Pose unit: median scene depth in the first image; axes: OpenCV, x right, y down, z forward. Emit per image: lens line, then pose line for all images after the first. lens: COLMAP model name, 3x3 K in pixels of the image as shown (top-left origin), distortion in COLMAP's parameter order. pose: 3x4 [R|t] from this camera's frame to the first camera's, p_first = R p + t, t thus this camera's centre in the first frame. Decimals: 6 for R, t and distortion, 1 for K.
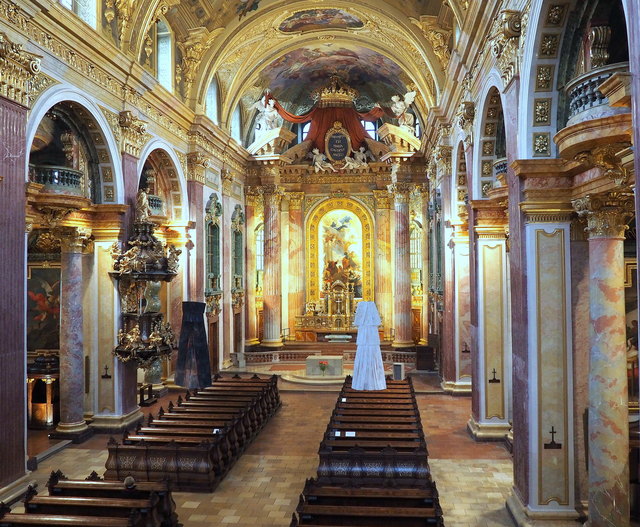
lens RADIAL K [[606.8, 0, 320.7], [0, 606.8, 263.7], [0, 0, 1]] dist [-0.059619, 0.000000]
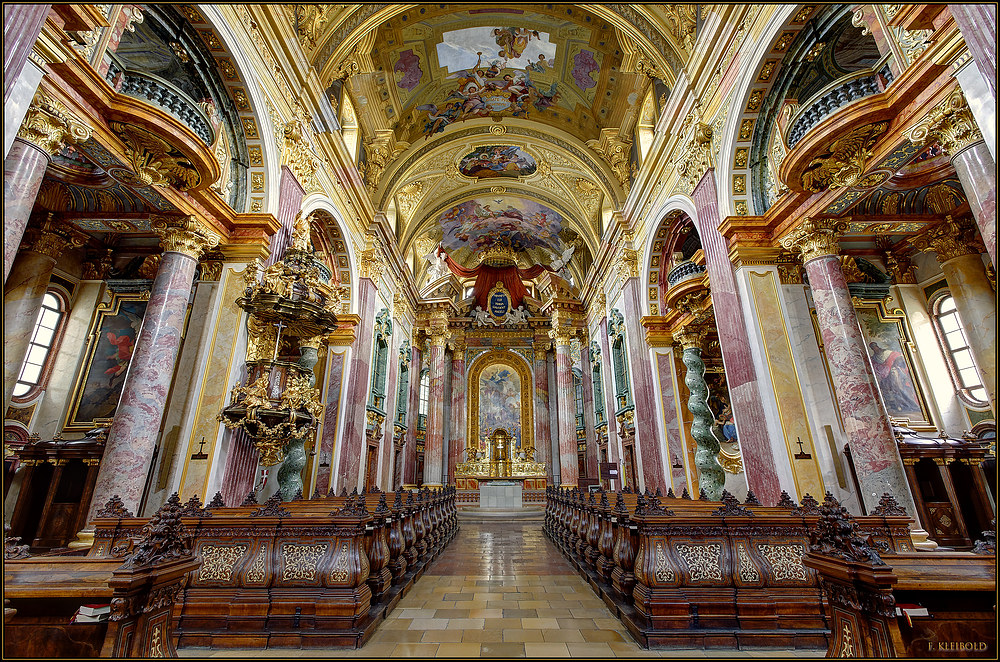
lens RADIAL K [[438.5, 0, 494.4], [0, 438.5, 328.5], [0, 0, 1]] dist [0.000099, 0.000163]
pose [[0.995530, 0.036505, 0.087105, -0.061100], [-0.006770, 0.947491, -0.319712, 0.132897], [-0.094202, 0.317693, 0.943503, 0.319667]]
